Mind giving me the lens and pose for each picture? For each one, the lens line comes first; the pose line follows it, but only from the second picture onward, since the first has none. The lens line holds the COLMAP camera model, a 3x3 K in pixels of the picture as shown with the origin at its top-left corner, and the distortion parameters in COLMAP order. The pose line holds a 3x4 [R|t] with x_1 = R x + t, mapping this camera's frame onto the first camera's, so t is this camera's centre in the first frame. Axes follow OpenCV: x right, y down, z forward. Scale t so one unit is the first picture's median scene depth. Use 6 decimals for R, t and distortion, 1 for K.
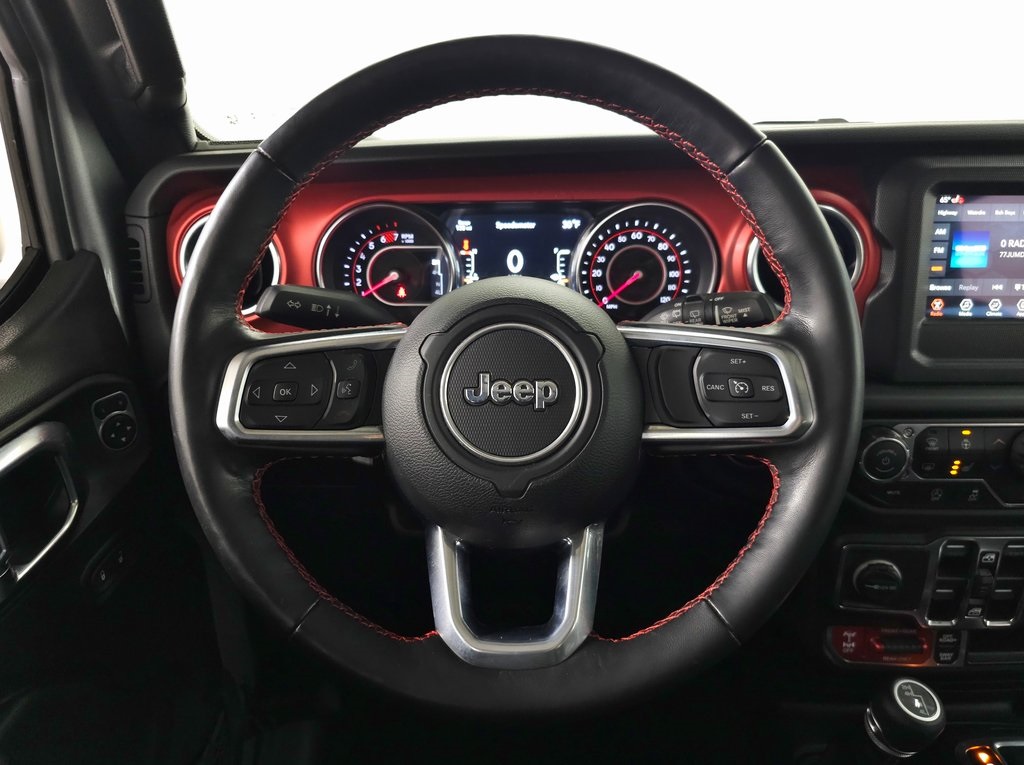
lens RADIAL K [[702.2, 0, 495.9], [0, 702.2, 373.7], [0, 0, 1]] dist [0.041393, -0.047012]
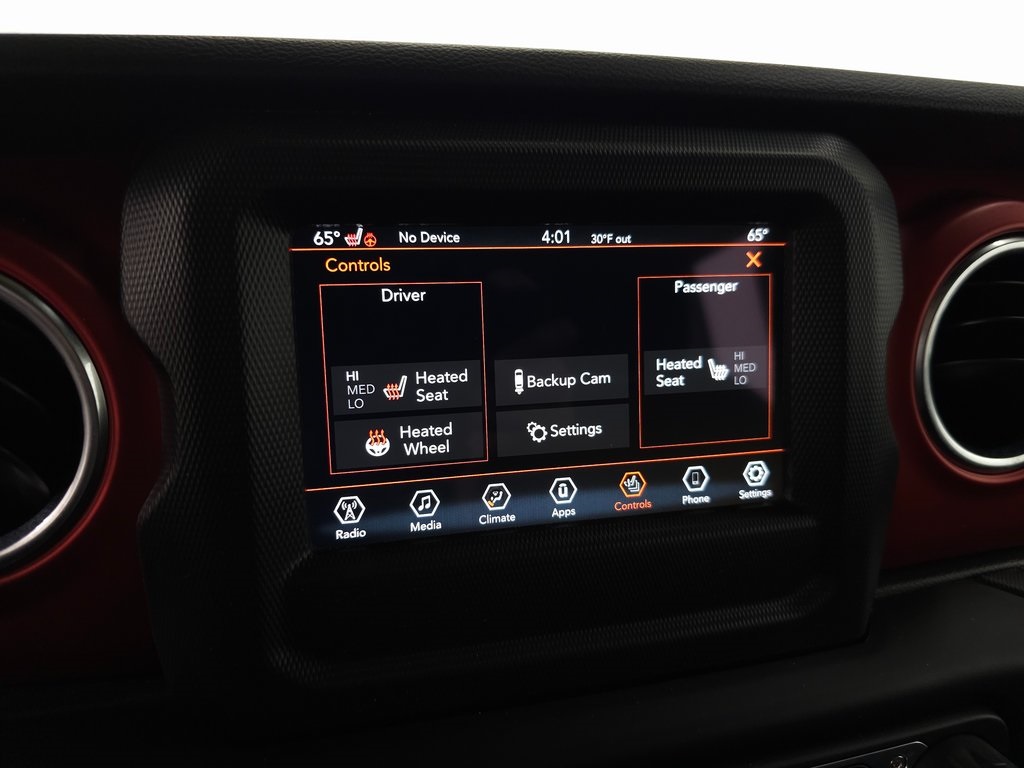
lens RADIAL K [[702.2, 0, 511.9], [0, 702.2, 379.1], [0, 0, 1]] dist [0.041393, -0.047012]
pose [[0.967178, -0.050709, 0.248991, 0.616112], [0.069721, 0.995237, -0.068139, -0.135610], [-0.244349, 0.083262, 0.966106, 0.606119]]
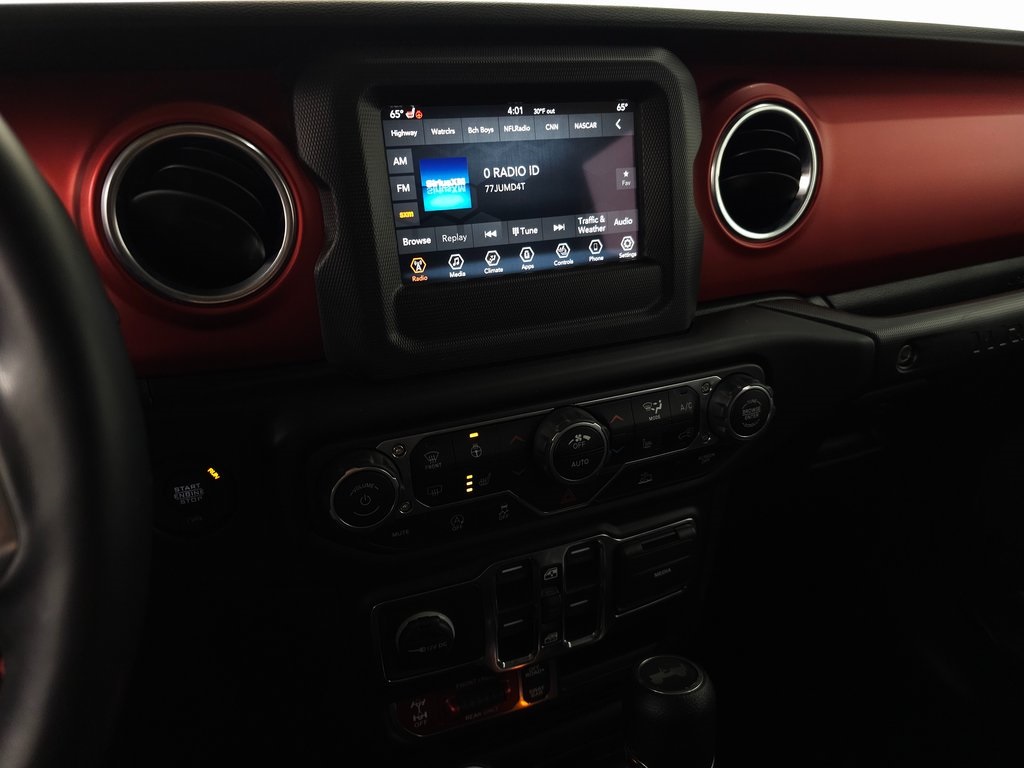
lens RADIAL K [[702.2, 0, 507.0], [0, 702.2, 389.5], [0, 0, 1]] dist [0.041393, -0.047012]
pose [[0.919113, -0.162877, 0.358751, 0.428638], [0.146017, 0.986525, 0.073803, -0.012699], [-0.365937, -0.015450, 0.930511, 0.299843]]
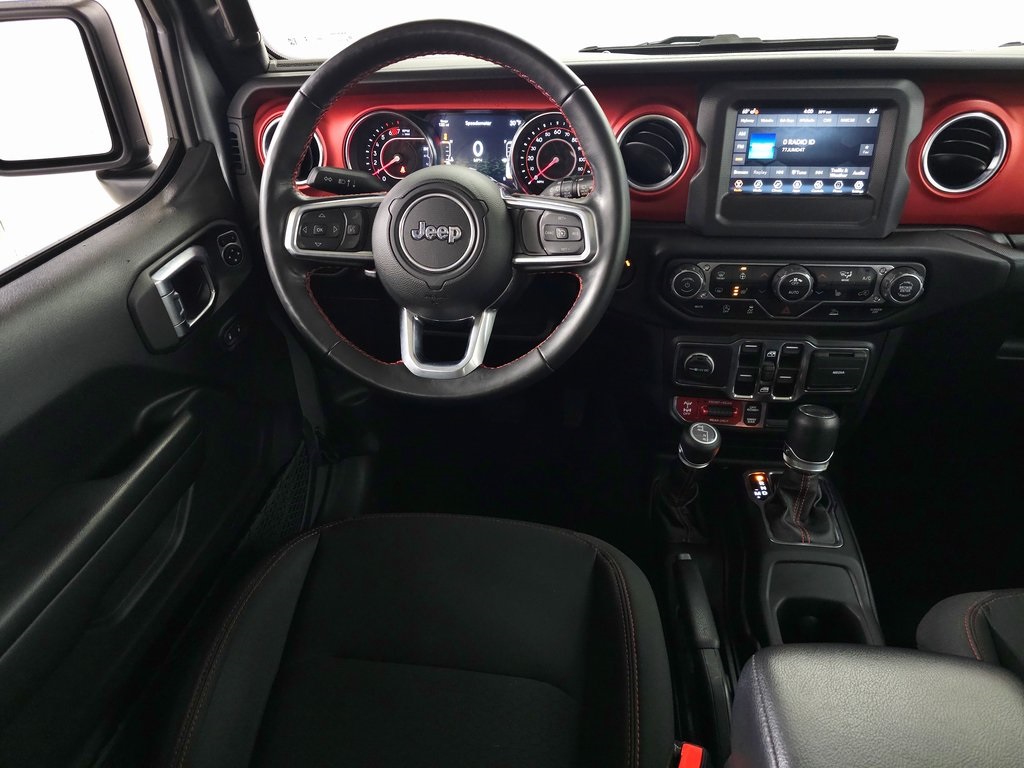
lens RADIAL K [[702.2, 0, 500.9], [0, 702.2, 395.0], [0, 0, 1]] dist [0.041393, -0.047012]
pose [[0.993521, 0.045457, -0.104163, 0.292401], [-0.022089, 0.976284, 0.215364, 0.029874], [0.111483, -0.211668, 0.970963, -0.634216]]
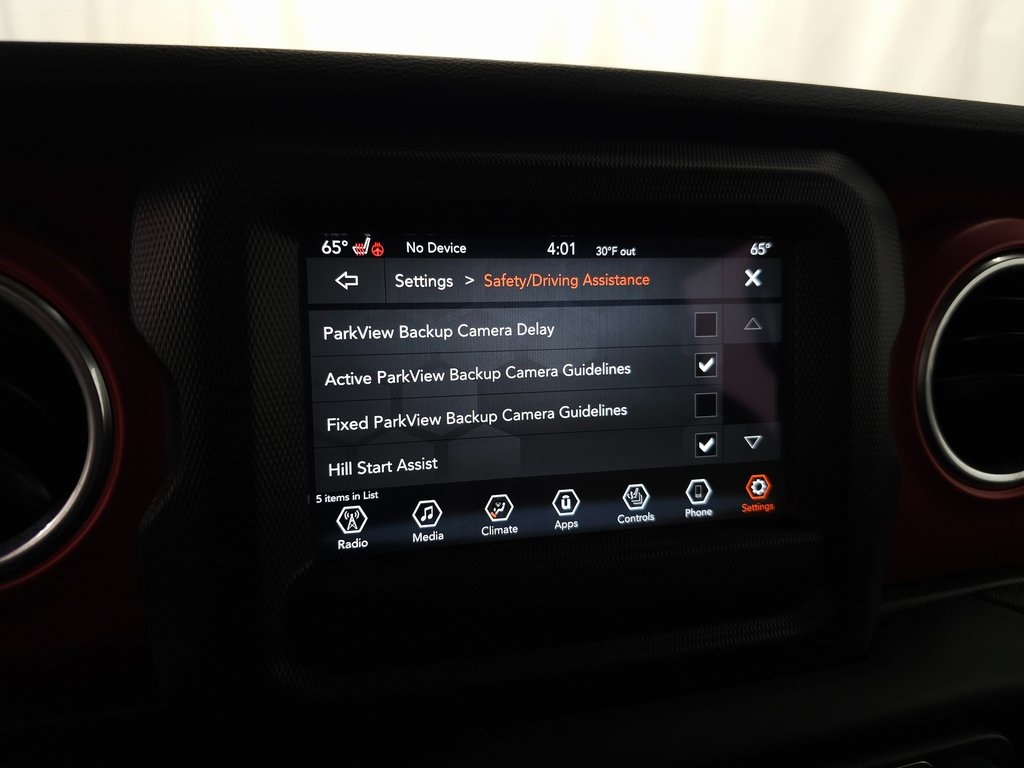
lens RADIAL K [[702.2, 0, 502.6], [0, 702.2, 373.0], [0, 0, 1]] dist [0.041393, -0.047012]
pose [[0.966646, -0.034118, 0.253833, 0.607361], [0.060039, 0.993657, -0.095082, -0.134681], [-0.248979, 0.107150, 0.962563, 0.608799]]
